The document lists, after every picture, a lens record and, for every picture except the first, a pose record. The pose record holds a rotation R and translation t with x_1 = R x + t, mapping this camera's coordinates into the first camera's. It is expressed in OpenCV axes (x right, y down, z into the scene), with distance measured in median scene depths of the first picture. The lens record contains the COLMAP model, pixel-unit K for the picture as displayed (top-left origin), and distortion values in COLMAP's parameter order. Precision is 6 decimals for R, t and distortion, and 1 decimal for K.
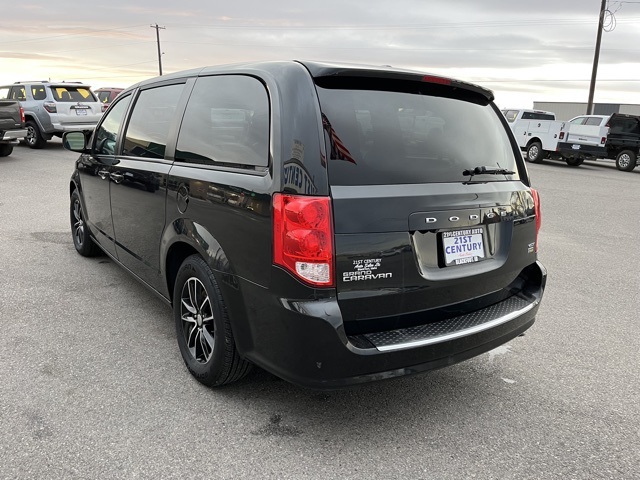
lens RADIAL K [[483.5, 0, 309.4], [0, 483.5, 231.0], [0, 0, 1]] dist [0.065168, -0.088274]
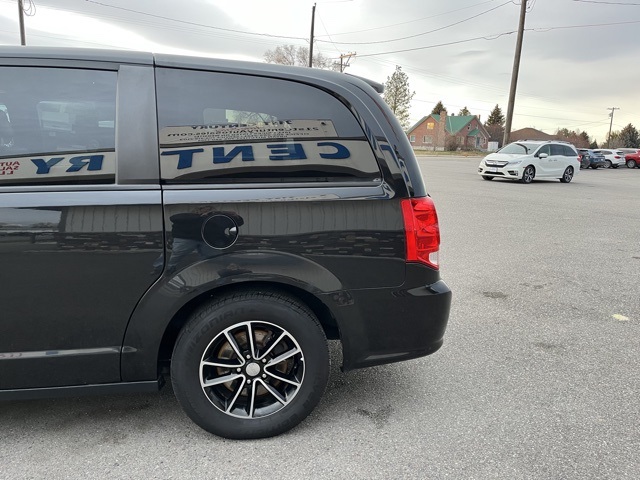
lens RADIAL K [[483.5, 0, 316.3], [0, 483.5, 240.7], [0, 0, 1]] dist [0.065168, -0.088274]
pose [[0.445047, -0.208360, 0.870930, -0.132184], [0.164061, 0.975065, 0.149437, -0.021118], [-0.880351, 0.076379, 0.468134, 0.077662]]
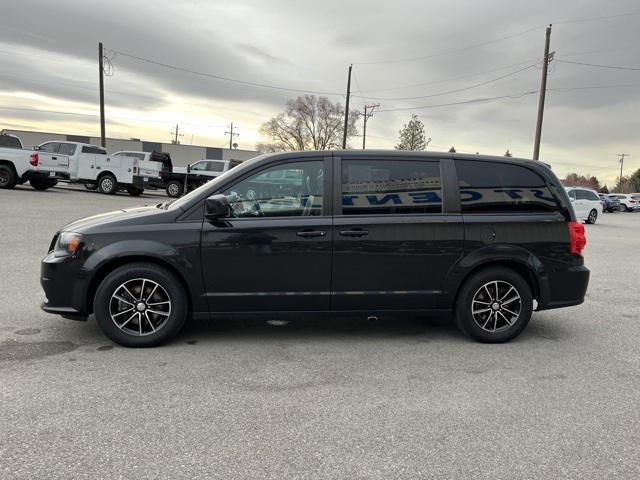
lens RADIAL K [[483.5, 0, 318.5], [0, 483.5, 235.0], [0, 0, 1]] dist [0.065168, -0.088274]
pose [[0.459665, -0.120112, 0.879933, -0.298749], [0.158725, 0.985970, 0.051671, -0.036542], [-0.873793, 0.115916, 0.472280, 0.110999]]
